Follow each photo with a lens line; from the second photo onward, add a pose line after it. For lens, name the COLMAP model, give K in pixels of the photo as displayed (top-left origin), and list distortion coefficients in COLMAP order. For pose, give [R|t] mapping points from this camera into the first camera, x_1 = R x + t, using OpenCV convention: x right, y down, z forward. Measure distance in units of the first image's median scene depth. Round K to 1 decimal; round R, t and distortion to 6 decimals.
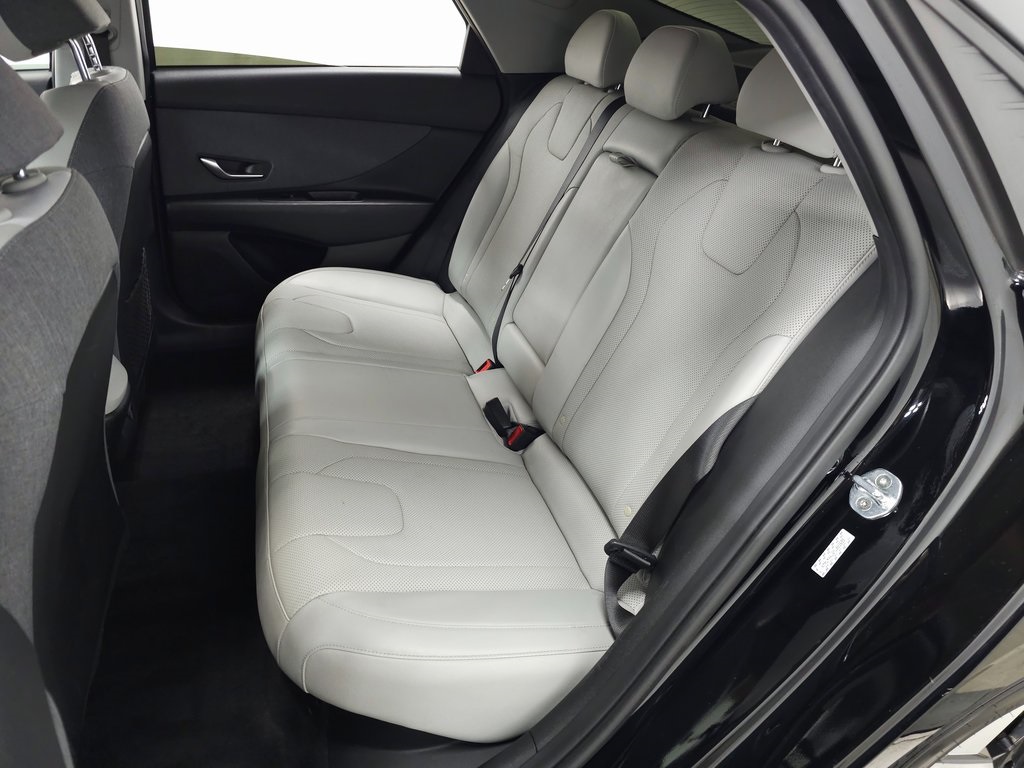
lens RADIAL K [[698.9, 0, 512.1], [0, 698.9, 382.3], [0, 0, 1]] dist [0.033436, -0.039559]
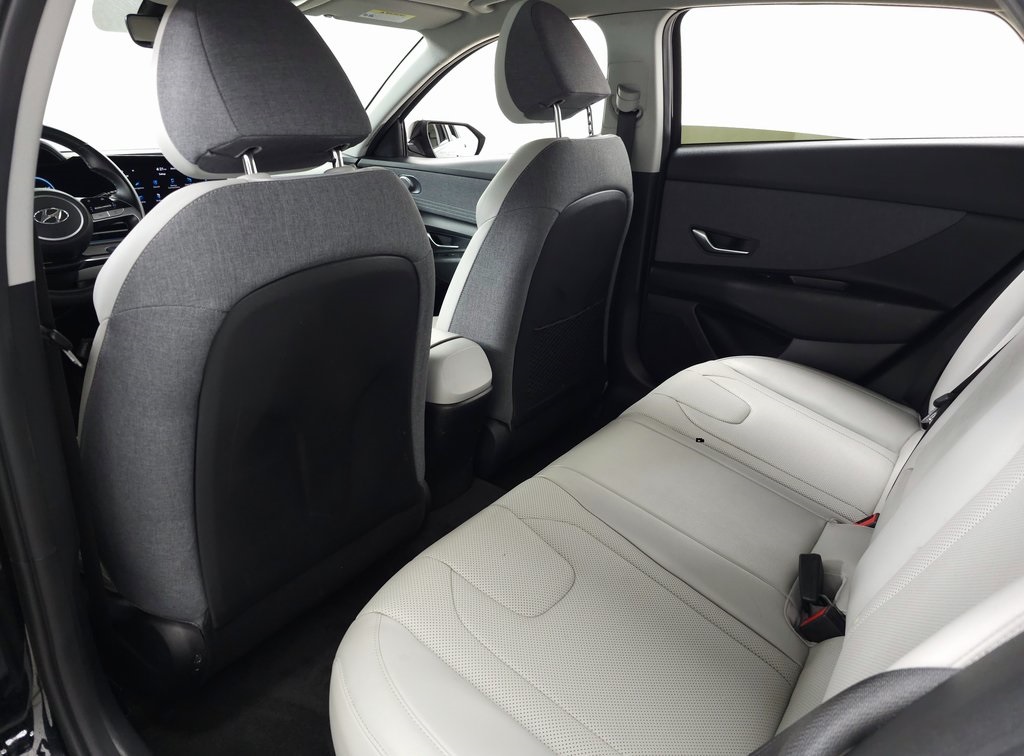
lens RADIAL K [[698.9, 0, 516.7], [0, 698.9, 379.6], [0, 0, 1]] dist [0.033436, -0.039559]
pose [[0.580778, 0.222391, -0.783096, 0.263445], [-0.360432, 0.932782, -0.002413, -0.022555], [0.729921, 0.283654, 0.621897, 0.257574]]
